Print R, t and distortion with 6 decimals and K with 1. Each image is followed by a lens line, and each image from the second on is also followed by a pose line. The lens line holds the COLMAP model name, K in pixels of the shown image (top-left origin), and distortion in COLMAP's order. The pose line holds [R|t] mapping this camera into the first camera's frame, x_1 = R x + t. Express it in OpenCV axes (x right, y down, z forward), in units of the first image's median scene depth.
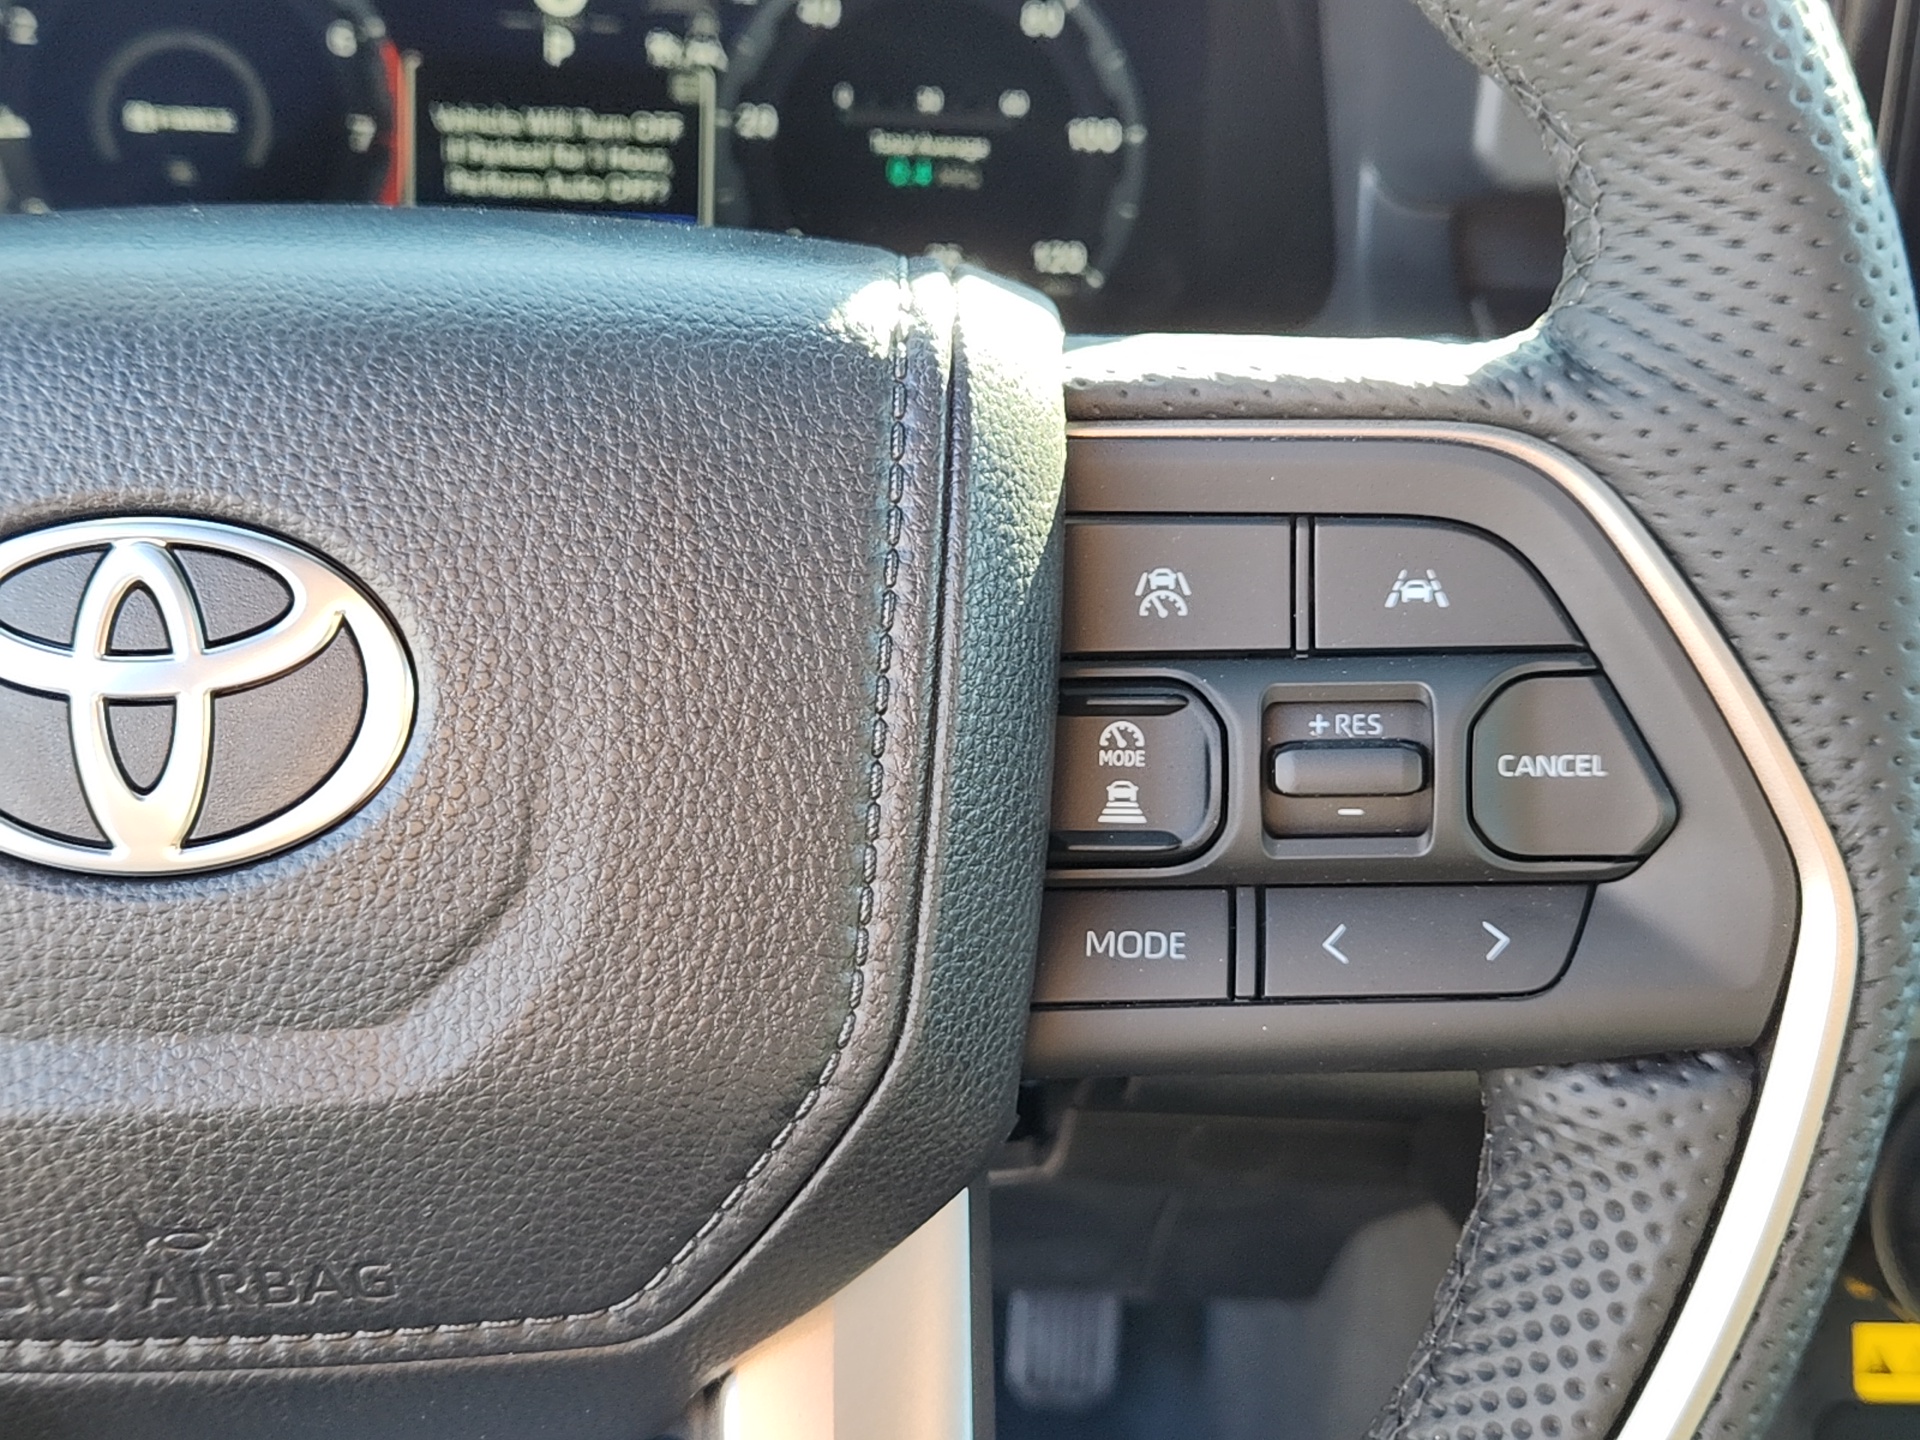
lens RADIAL K [[2104.3, 0, 961.6], [0, 2104.3, 720.0], [0, 0, 1]] dist [0.045522, 0.000000]
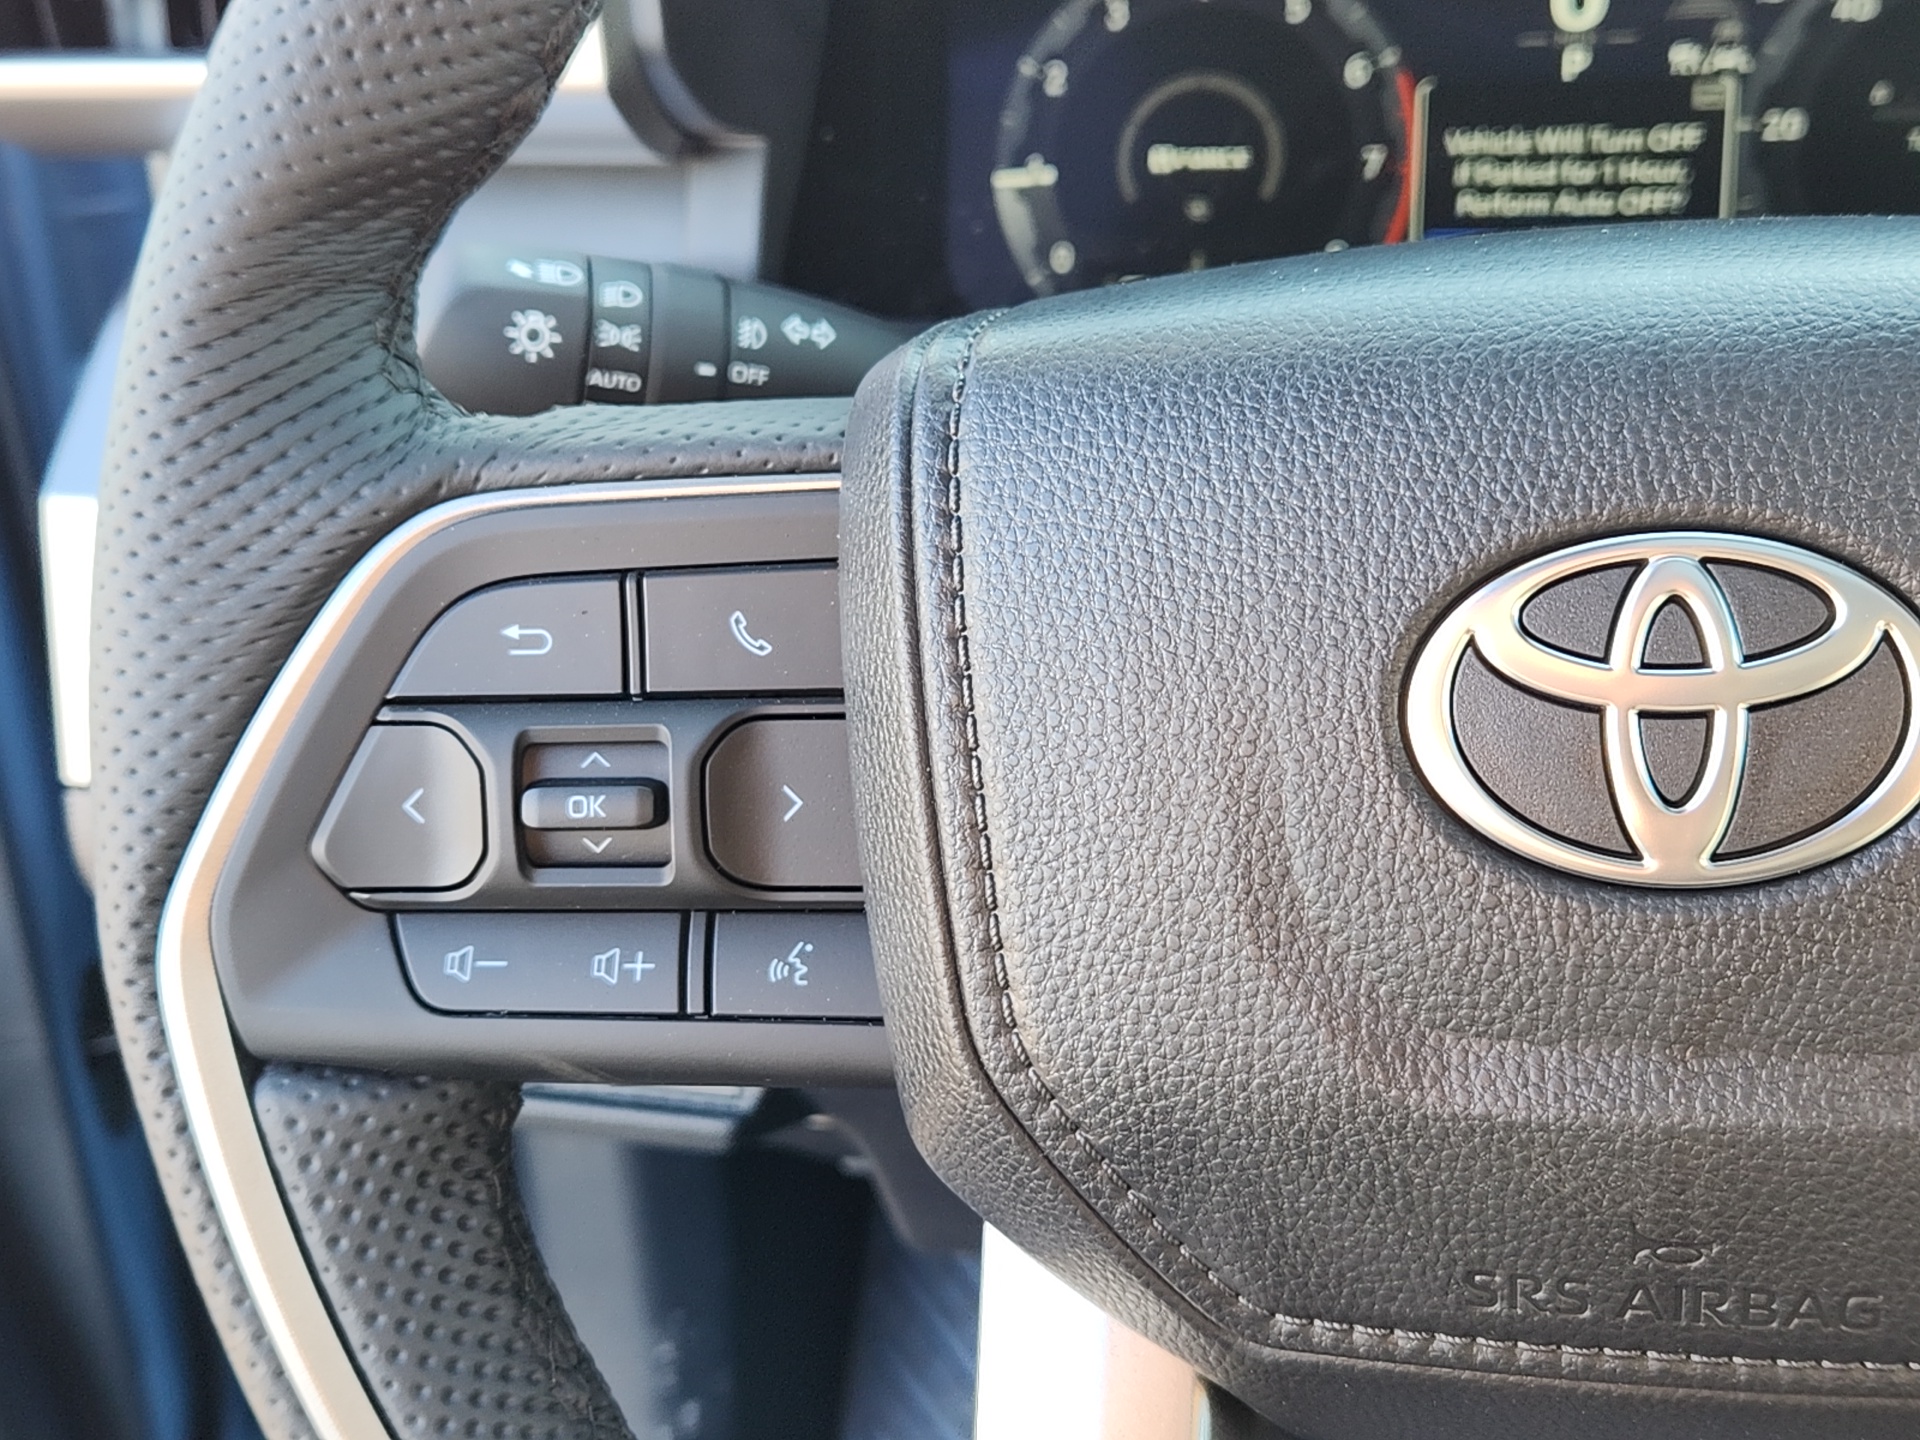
lens RADIAL K [[2104.3, 0, 960.9], [0, 2104.3, 711.3], [0, 0, 1]] dist [0.045522, 0.000000]
pose [[0.971678, 0.012027, -0.236001, -0.468106], [-0.015839, 0.999773, -0.014265, 0.008964], [0.235776, 0.017599, 0.971648, -0.056639]]
